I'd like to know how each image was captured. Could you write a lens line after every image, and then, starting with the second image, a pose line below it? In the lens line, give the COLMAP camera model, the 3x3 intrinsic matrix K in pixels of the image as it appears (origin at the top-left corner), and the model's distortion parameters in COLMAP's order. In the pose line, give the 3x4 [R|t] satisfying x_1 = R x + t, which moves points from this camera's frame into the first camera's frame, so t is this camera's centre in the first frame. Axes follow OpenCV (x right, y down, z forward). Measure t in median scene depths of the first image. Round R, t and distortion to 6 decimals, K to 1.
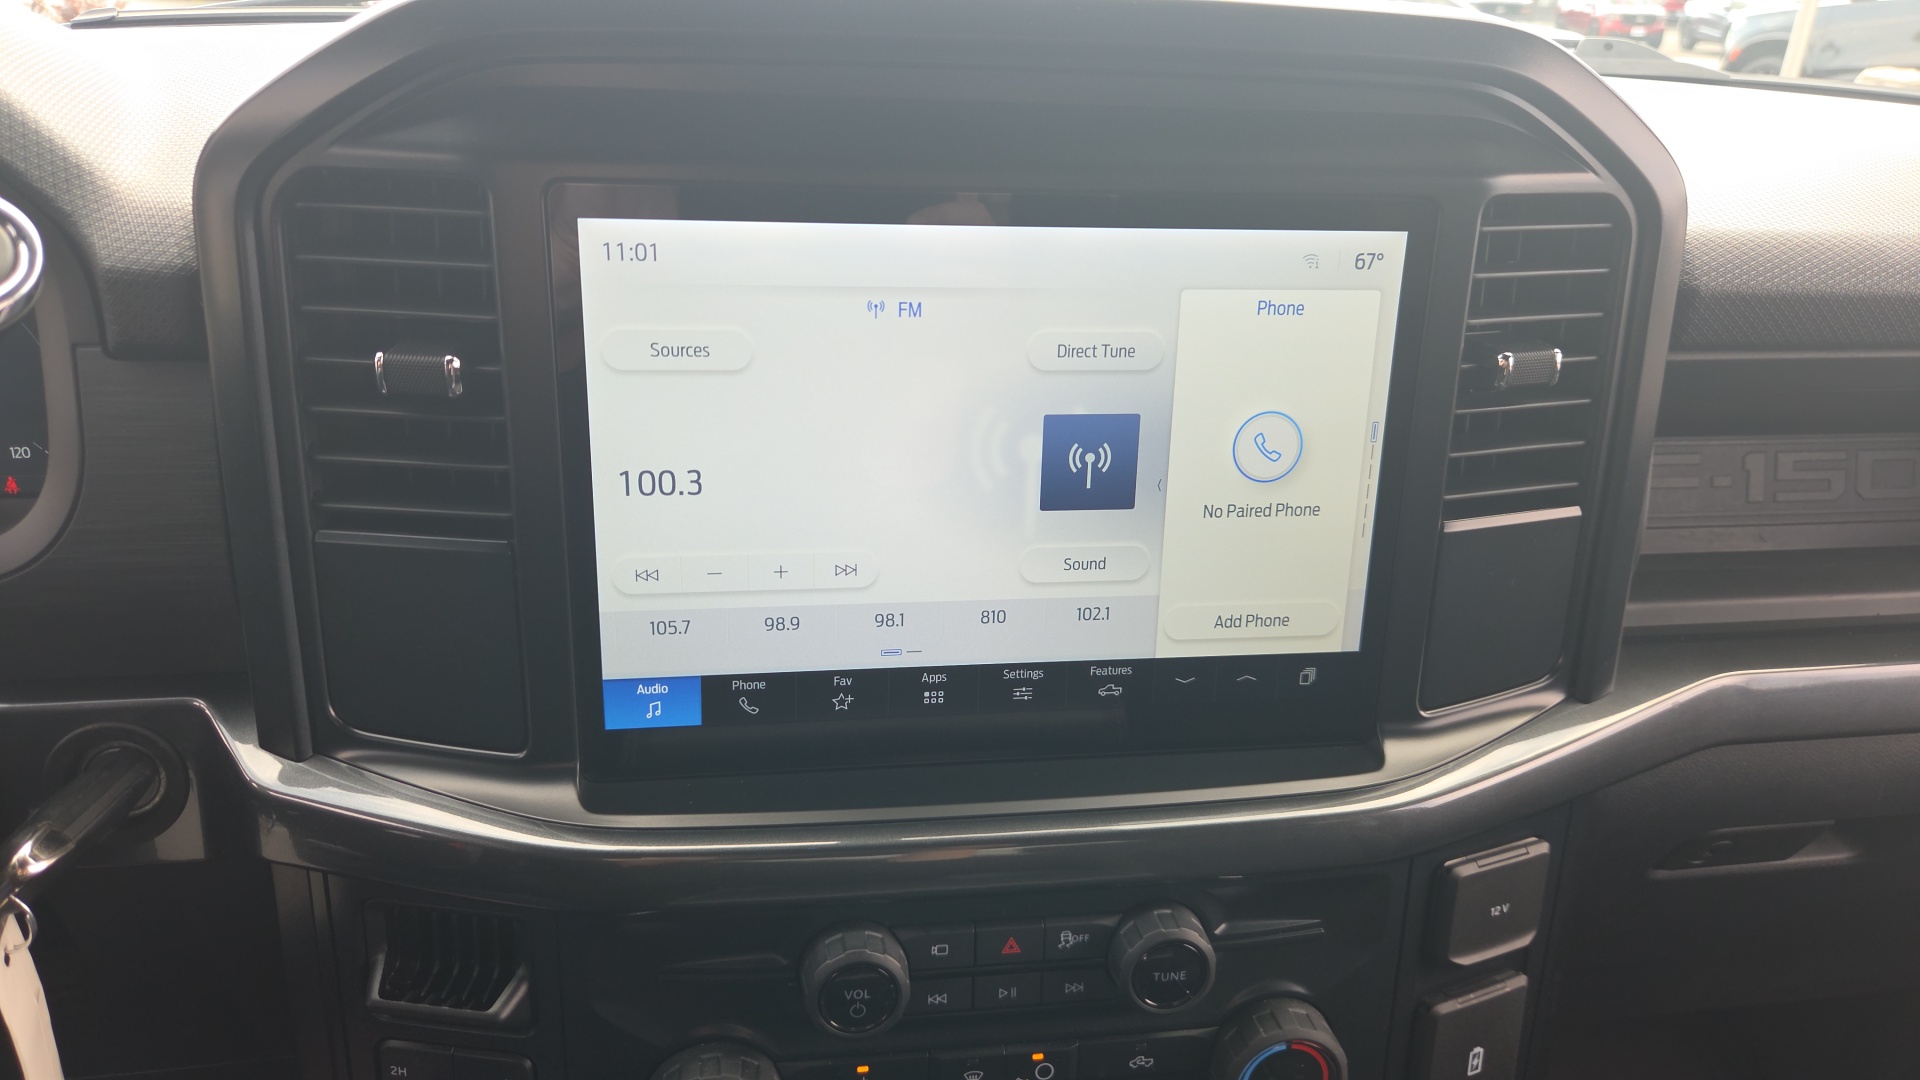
lens RADIAL K [[1281.8, 0, 960.4], [0, 1281.8, 522.8], [0, 0, 1]] dist [0.067622, -0.058009]
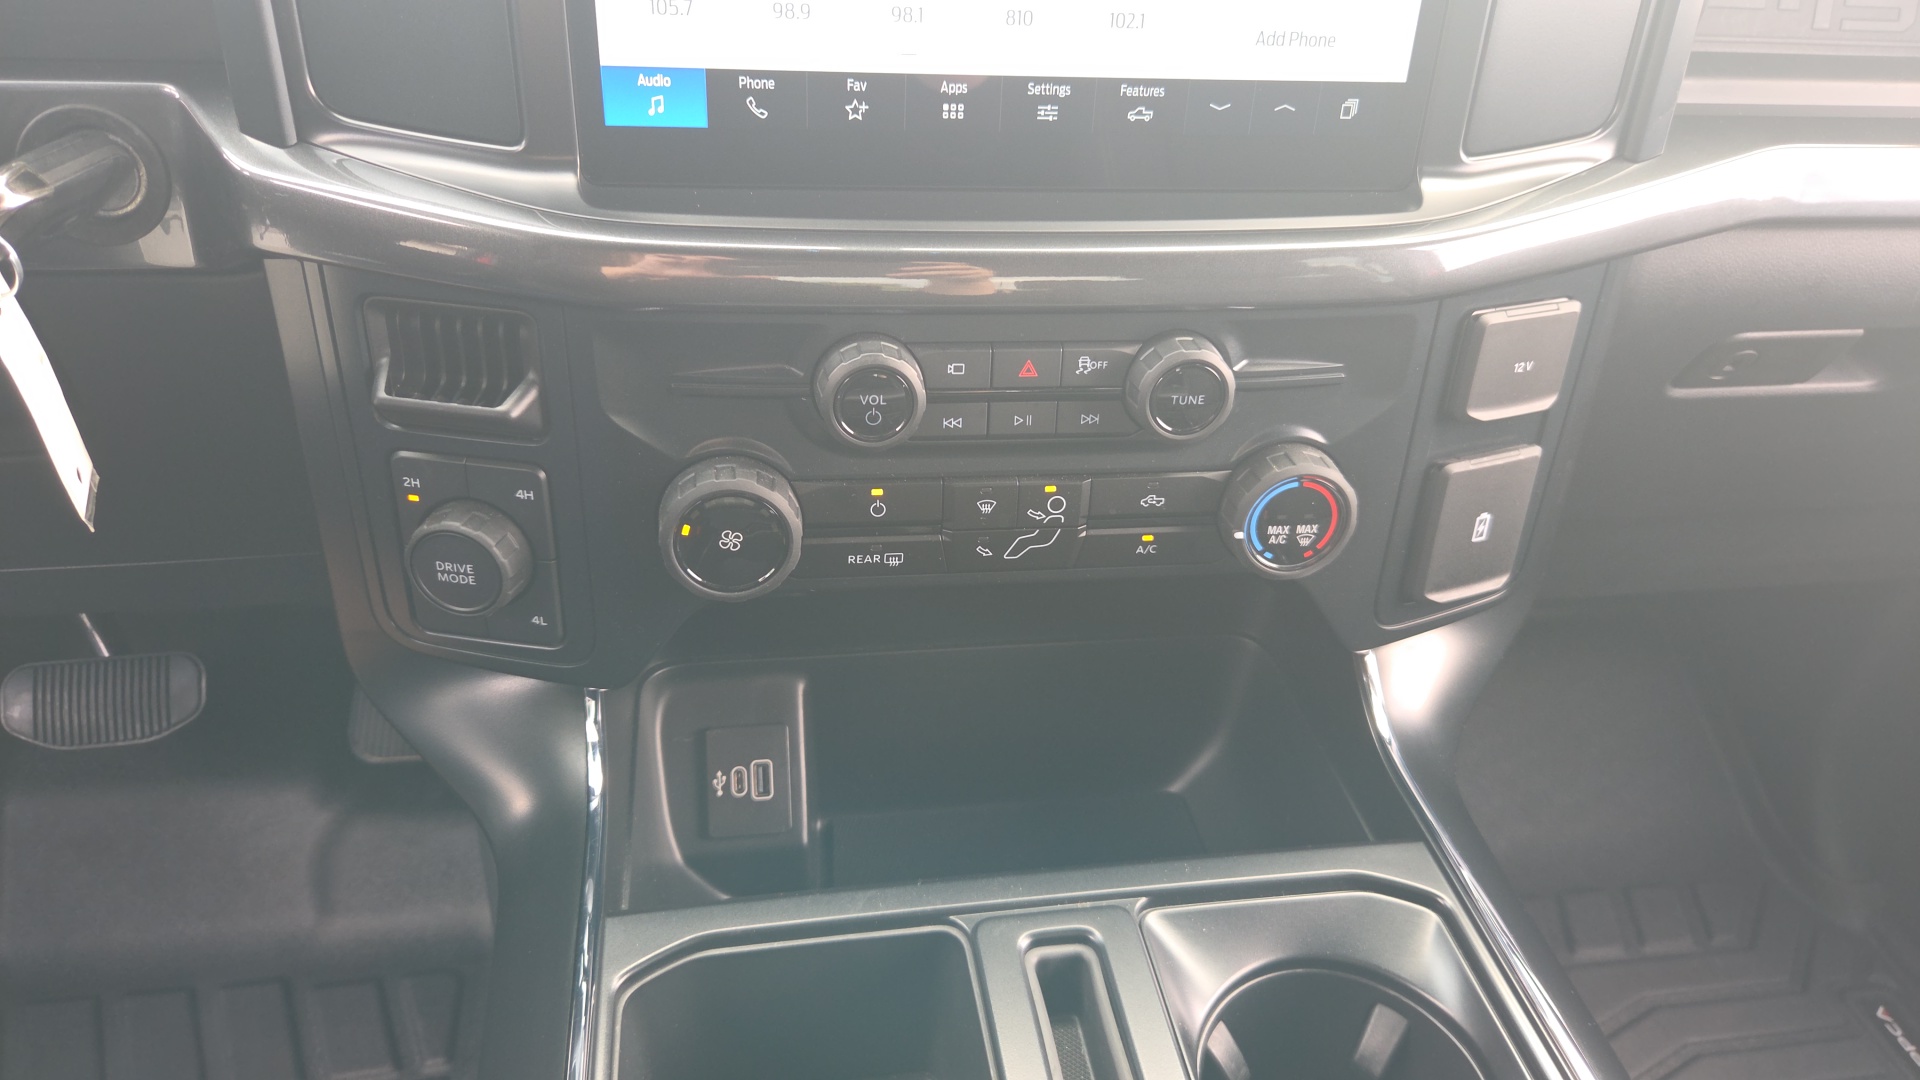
lens RADIAL K [[1281.8, 0, 960.4], [0, 1281.8, 522.8], [0, 0, 1]] dist [0.067622, -0.058009]
pose [[0.999820, 0.017719, 0.006830, -0.016902], [-0.018647, 0.984075, 0.176772, 0.268814], [-0.003589, -0.176868, 0.984228, 0.016158]]
